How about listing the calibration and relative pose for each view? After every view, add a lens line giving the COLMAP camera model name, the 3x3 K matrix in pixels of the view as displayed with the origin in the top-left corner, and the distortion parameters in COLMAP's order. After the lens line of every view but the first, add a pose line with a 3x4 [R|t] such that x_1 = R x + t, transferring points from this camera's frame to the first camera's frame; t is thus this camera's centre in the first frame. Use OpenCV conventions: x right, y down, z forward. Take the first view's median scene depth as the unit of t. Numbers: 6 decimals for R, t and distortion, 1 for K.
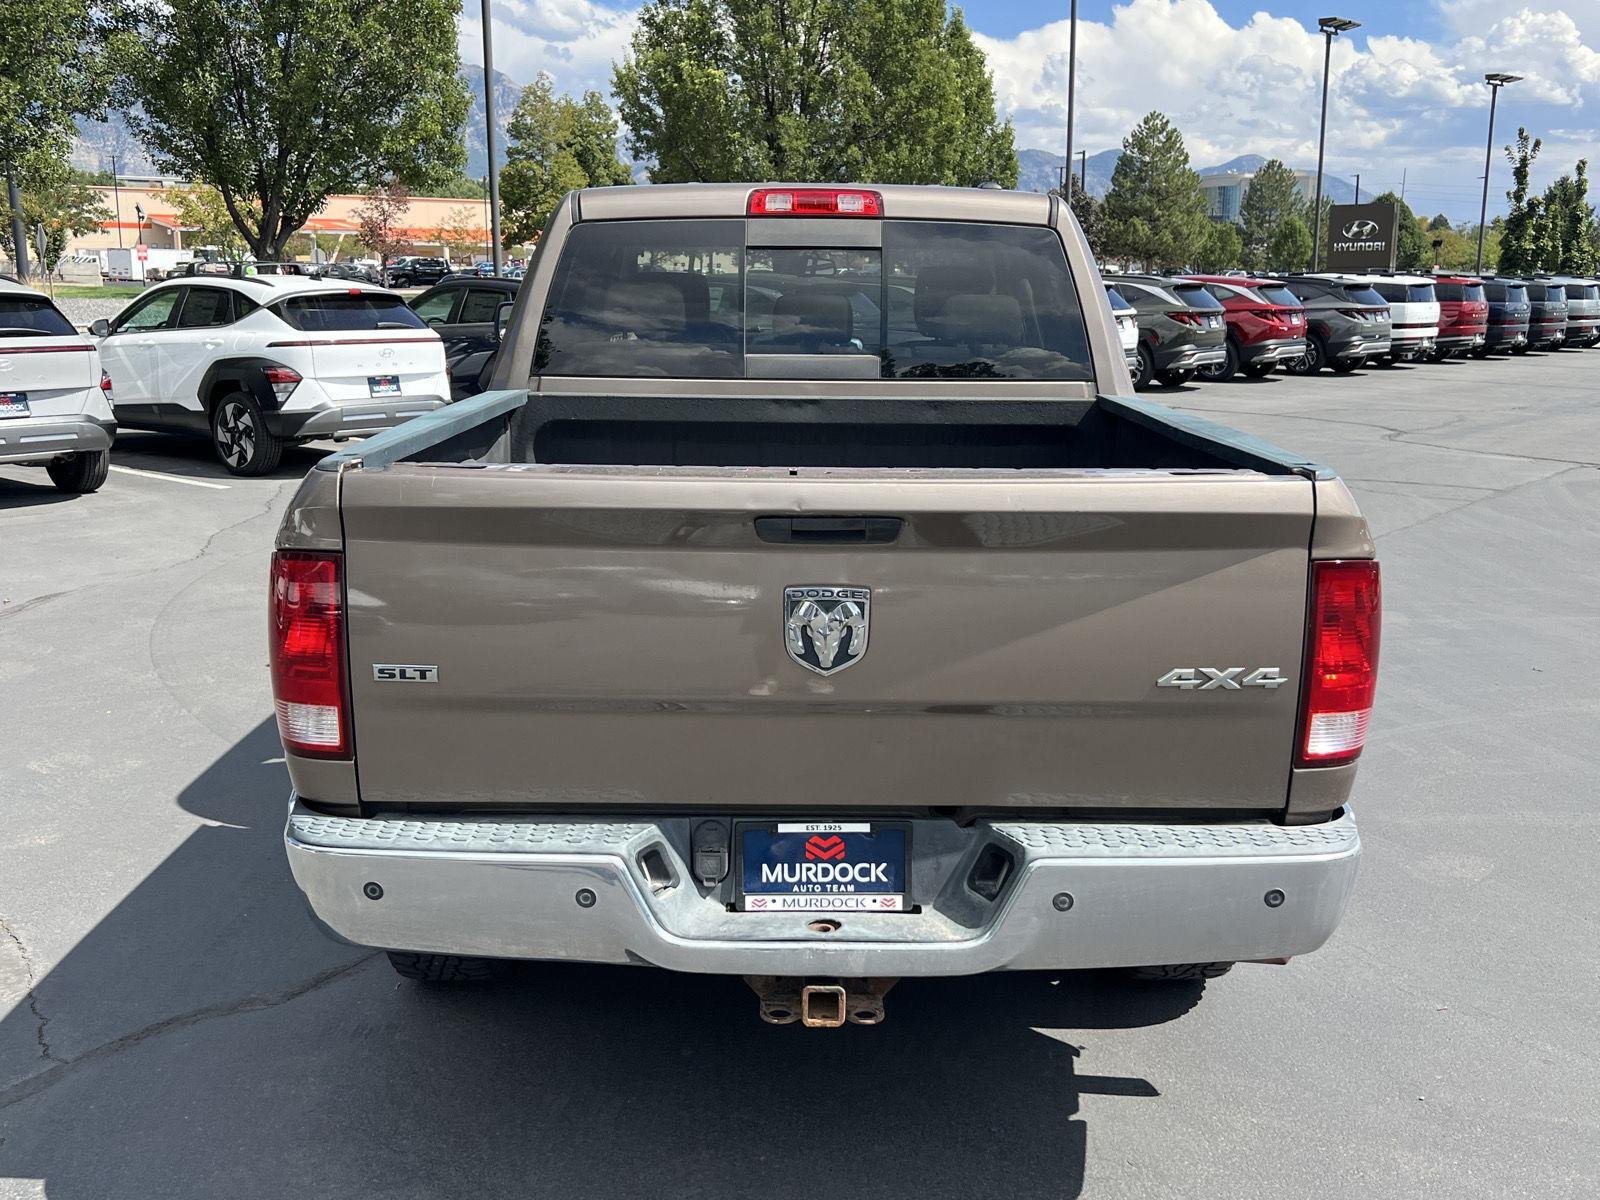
lens RADIAL K [[1545.9, 0, 798.7], [0, 1545.9, 598.5], [0, 0, 1]] dist [0.020474, 0.000000]
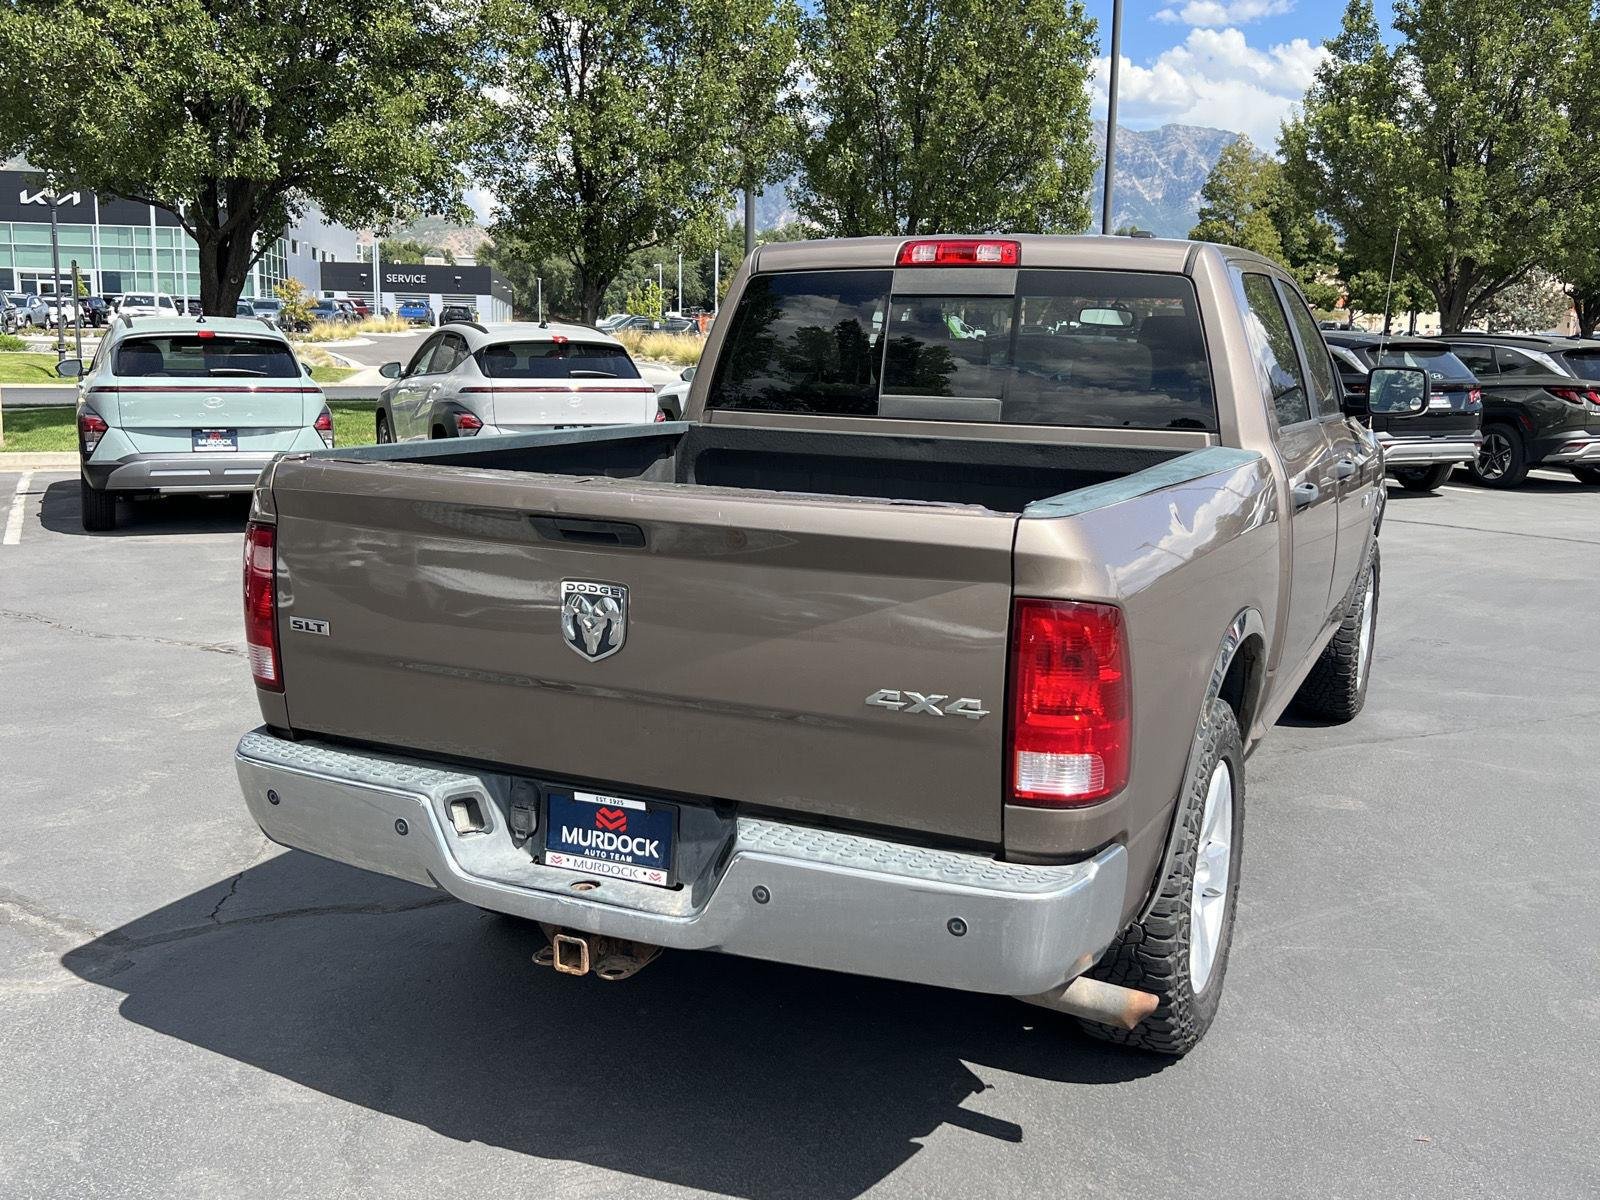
lens RADIAL K [[1545.9, 0, 811.0], [0, 1545.9, 595.7], [0, 0, 1]] dist [0.020474, 0.000000]
pose [[0.906791, 0.083301, -0.413270, 0.493240], [-0.099589, 0.994866, -0.017986, 0.004933], [0.409650, 0.057466, 0.910431, 0.025132]]
